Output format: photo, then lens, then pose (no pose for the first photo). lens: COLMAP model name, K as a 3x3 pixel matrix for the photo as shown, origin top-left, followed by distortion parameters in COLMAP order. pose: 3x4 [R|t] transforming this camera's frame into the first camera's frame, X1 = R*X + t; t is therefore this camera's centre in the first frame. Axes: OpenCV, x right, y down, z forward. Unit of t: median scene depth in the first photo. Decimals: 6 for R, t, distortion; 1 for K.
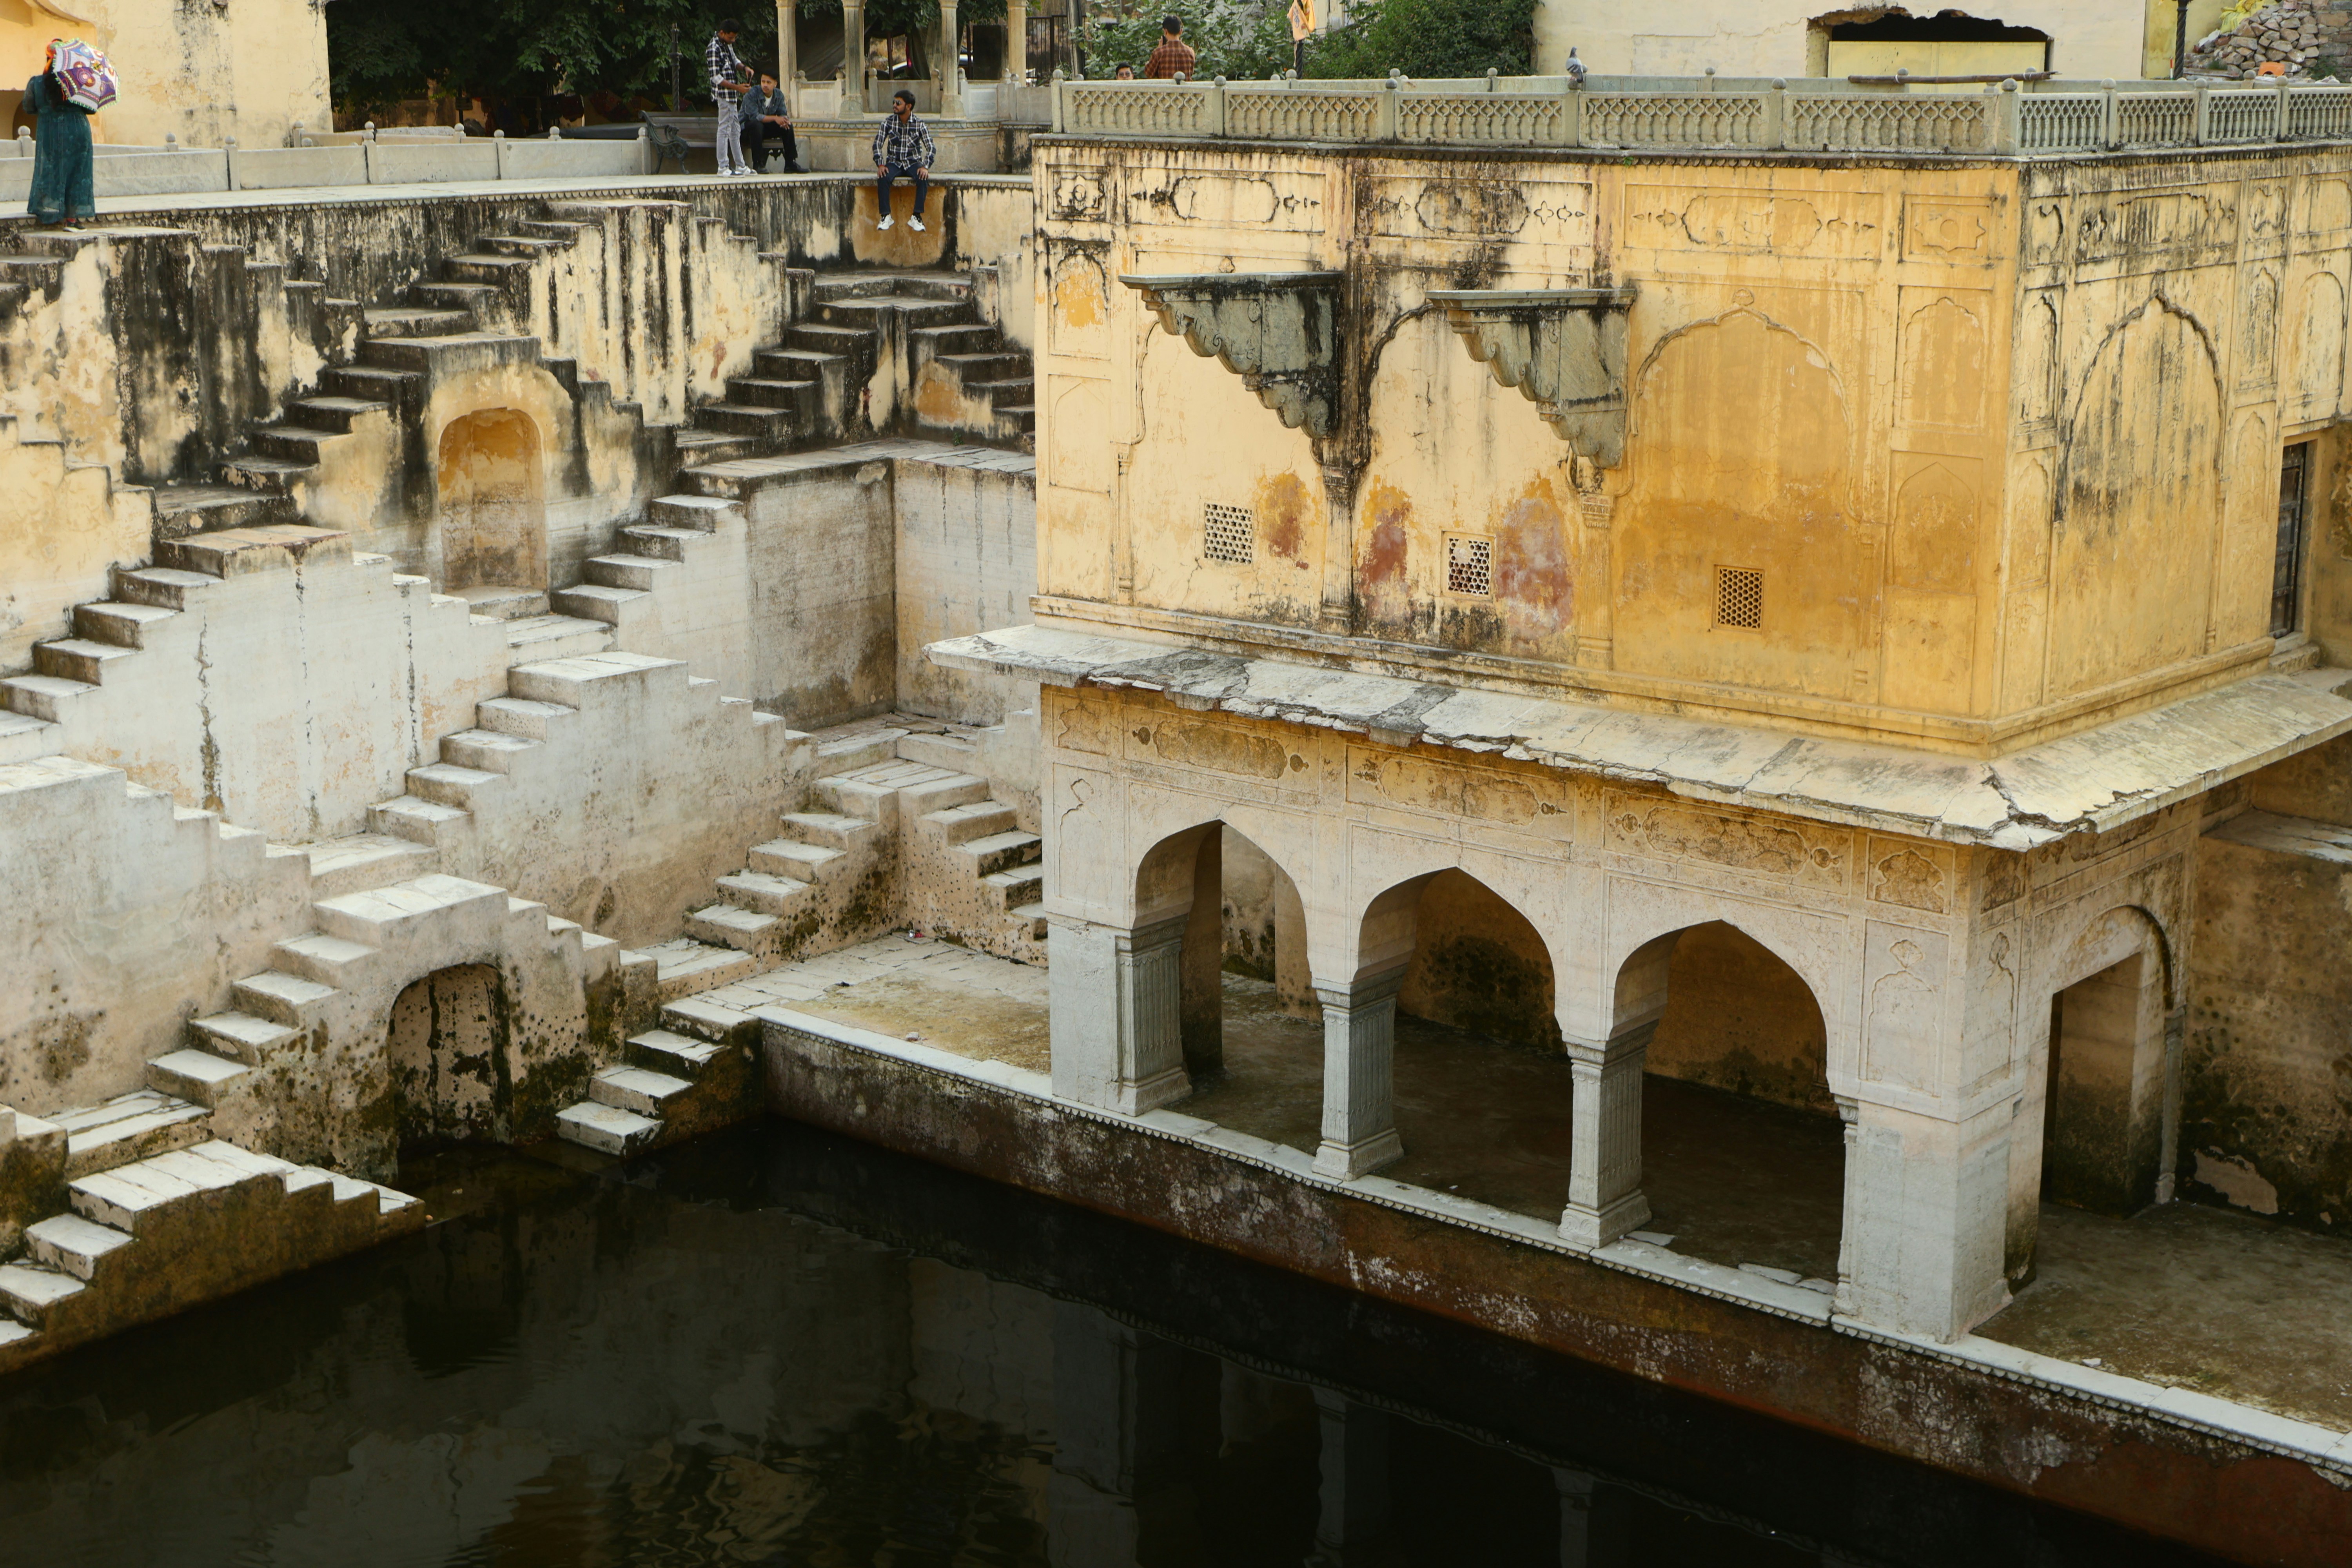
lens RADIAL K [[3246.1, 0, 1176.0], [0, 3246.1, 784.0], [0, 0, 1]] dist [0.004571, -0.001570]
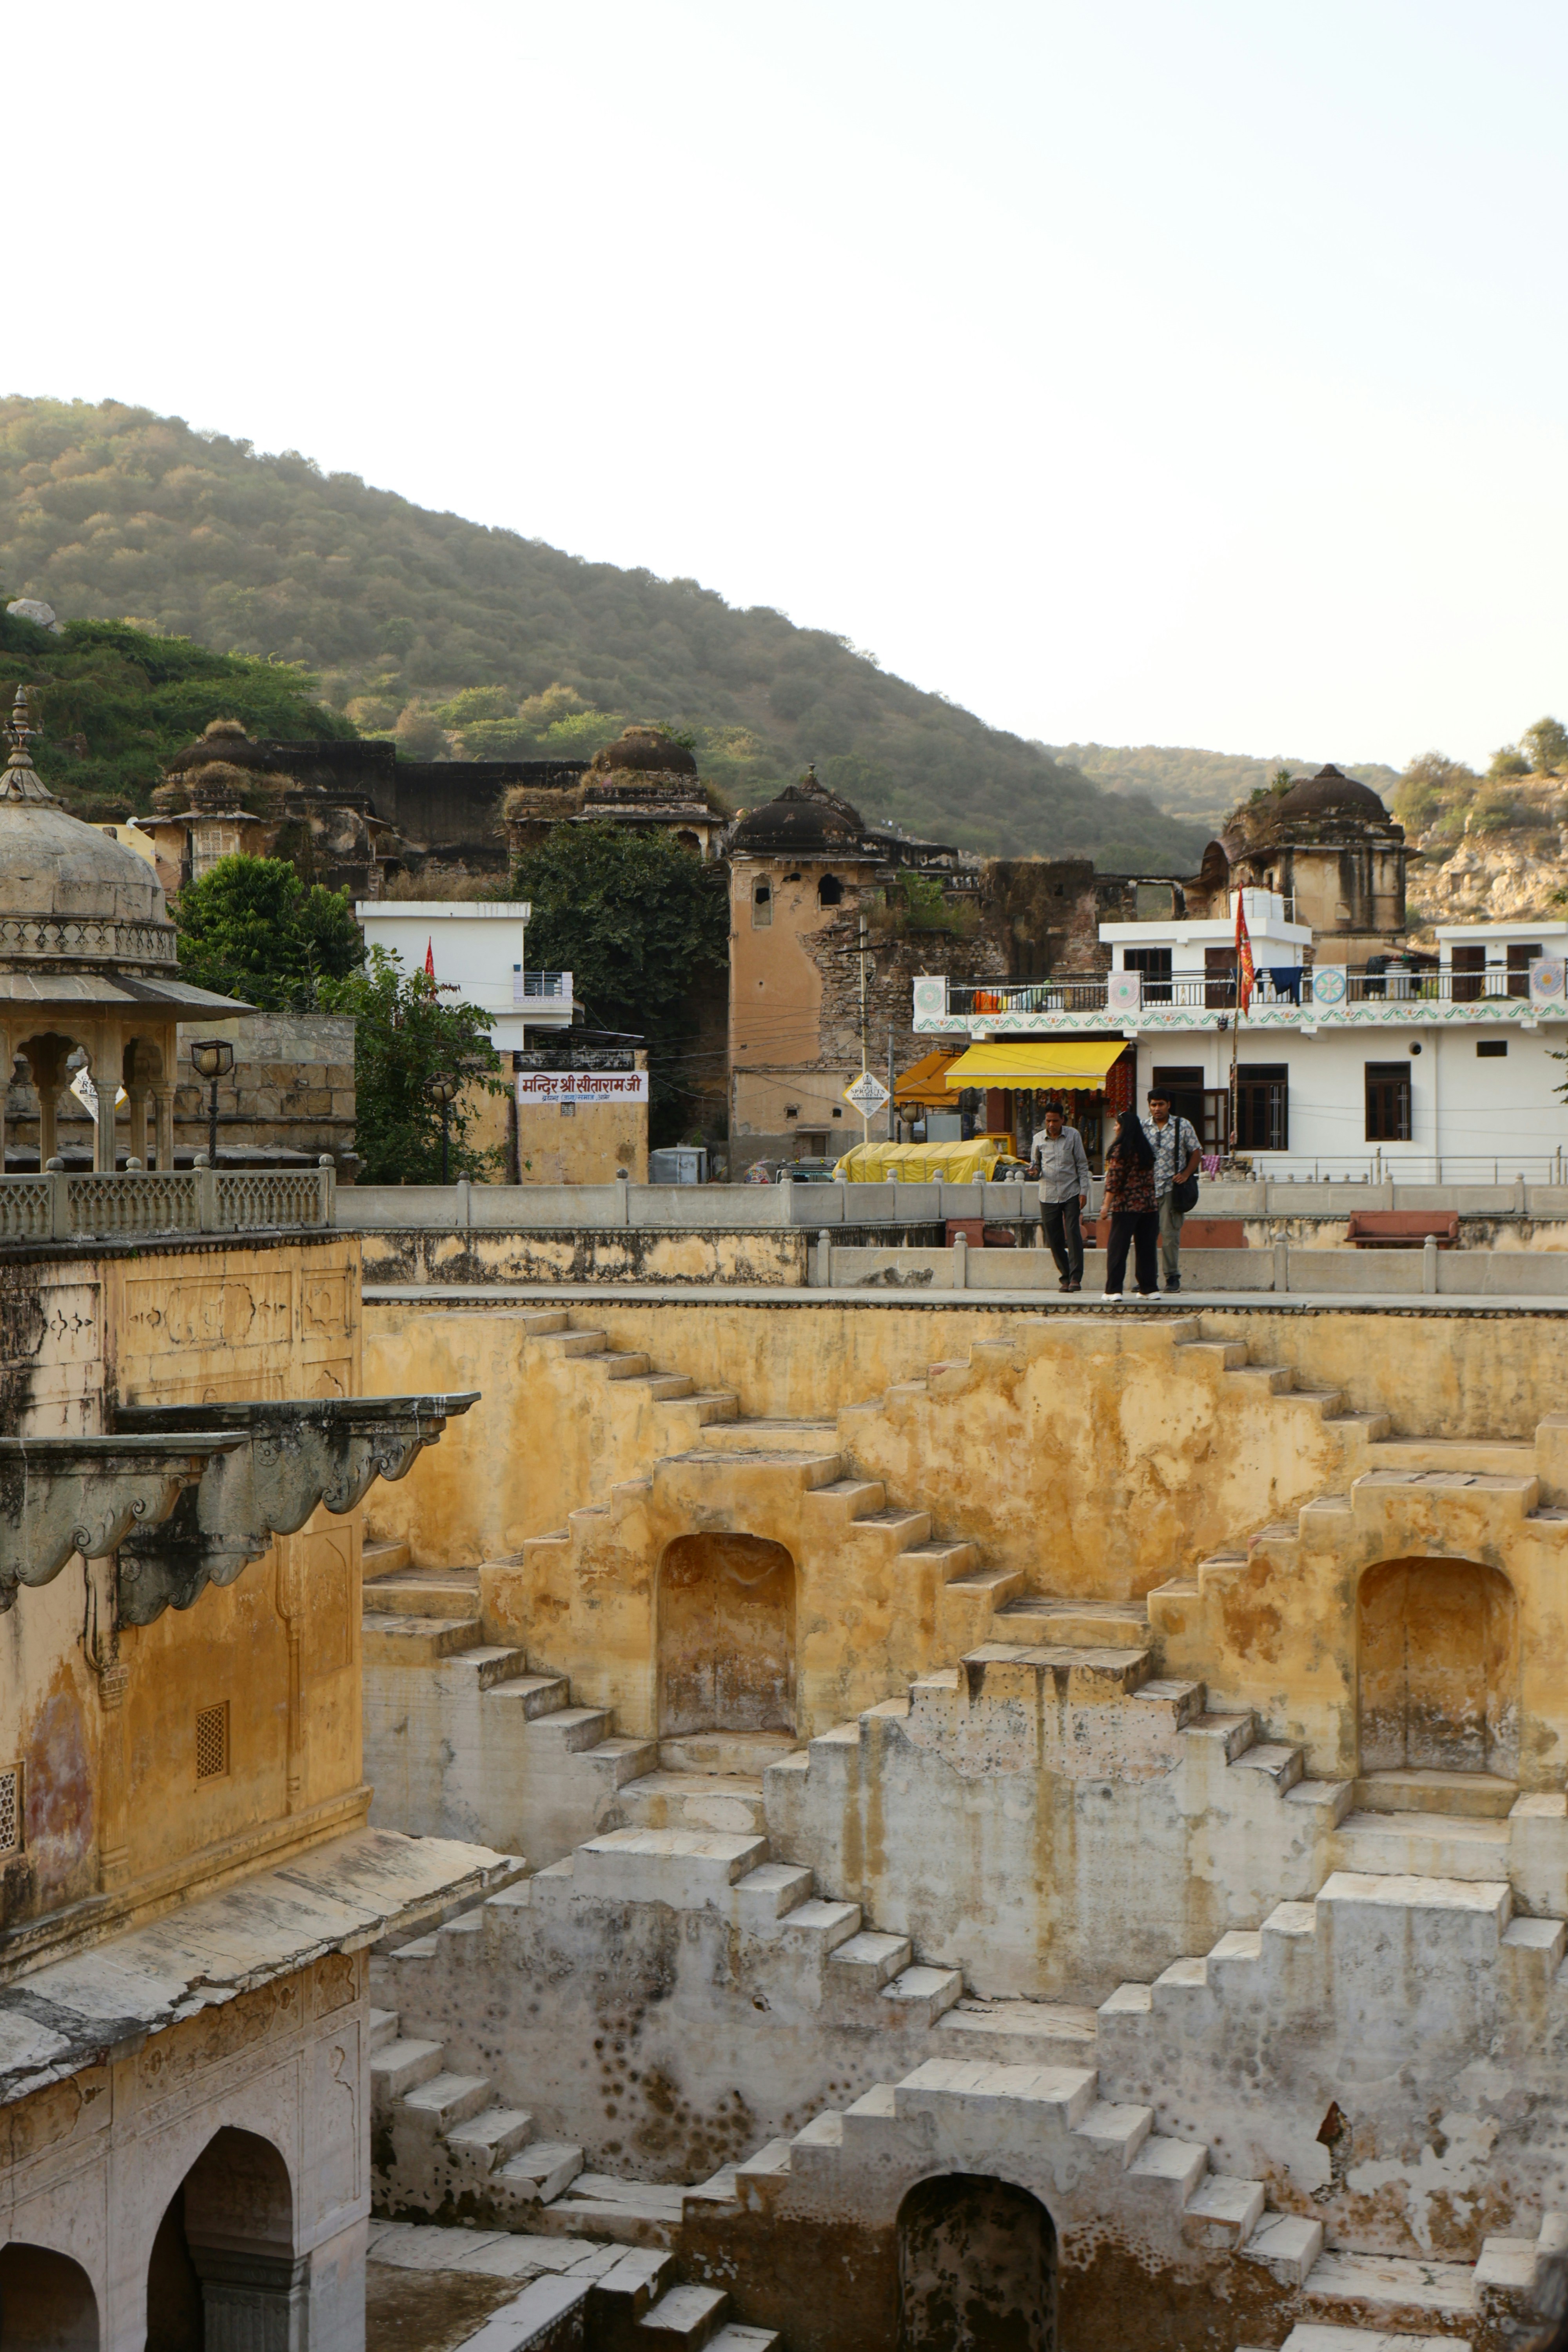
lens RADIAL K [[3246.1, 0, 784.0], [0, 3246.1, 1176.0], [0, 0, 1]] dist [0.004571, -0.001570]
pose [[-0.340048, 0.000840, 0.940408, -0.681155], [0.216144, 0.973298, 0.077287, -0.234012], [-0.915232, 0.229545, -0.331149, 1.093820]]
